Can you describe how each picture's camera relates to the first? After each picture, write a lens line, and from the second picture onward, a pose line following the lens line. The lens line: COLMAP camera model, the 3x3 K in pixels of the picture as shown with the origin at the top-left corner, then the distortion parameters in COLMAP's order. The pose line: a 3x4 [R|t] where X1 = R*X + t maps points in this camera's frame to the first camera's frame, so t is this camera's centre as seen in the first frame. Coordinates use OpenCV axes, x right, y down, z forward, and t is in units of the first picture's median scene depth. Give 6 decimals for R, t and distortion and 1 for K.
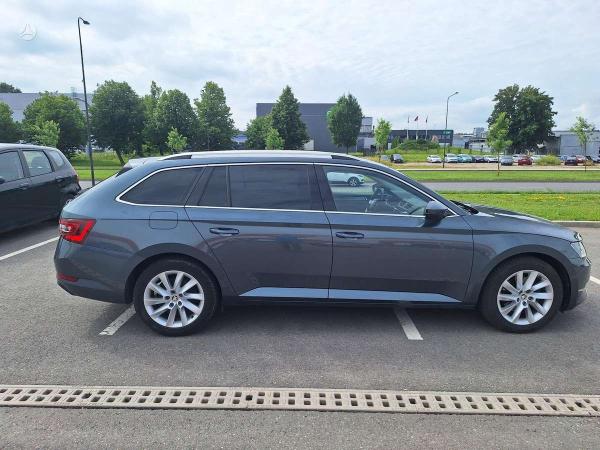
lens RADIAL K [[438.8, 0, 301.9], [0, 438.8, 226.4], [0, 0, 1]] dist [0.032559, -0.005511]
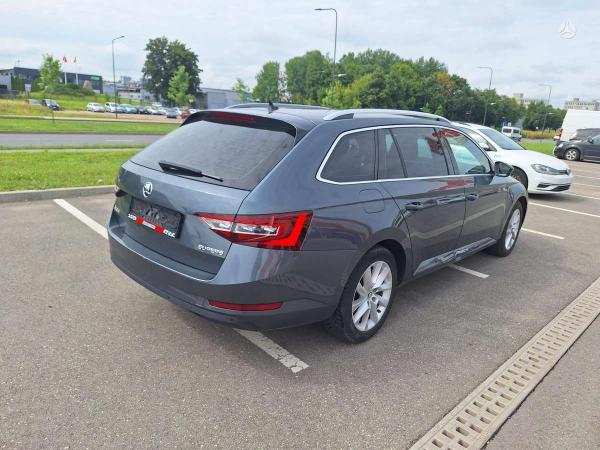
lens RADIAL K [[438.8, 0, 301.9], [0, 438.8, 226.4], [0, 0, 1]] dist [0.032559, -0.005511]
pose [[0.688190, -0.144800, 0.710934, -0.088258], [0.066484, 0.988345, 0.136945, -0.007723], [-0.722478, -0.046979, 0.689796, 0.050542]]
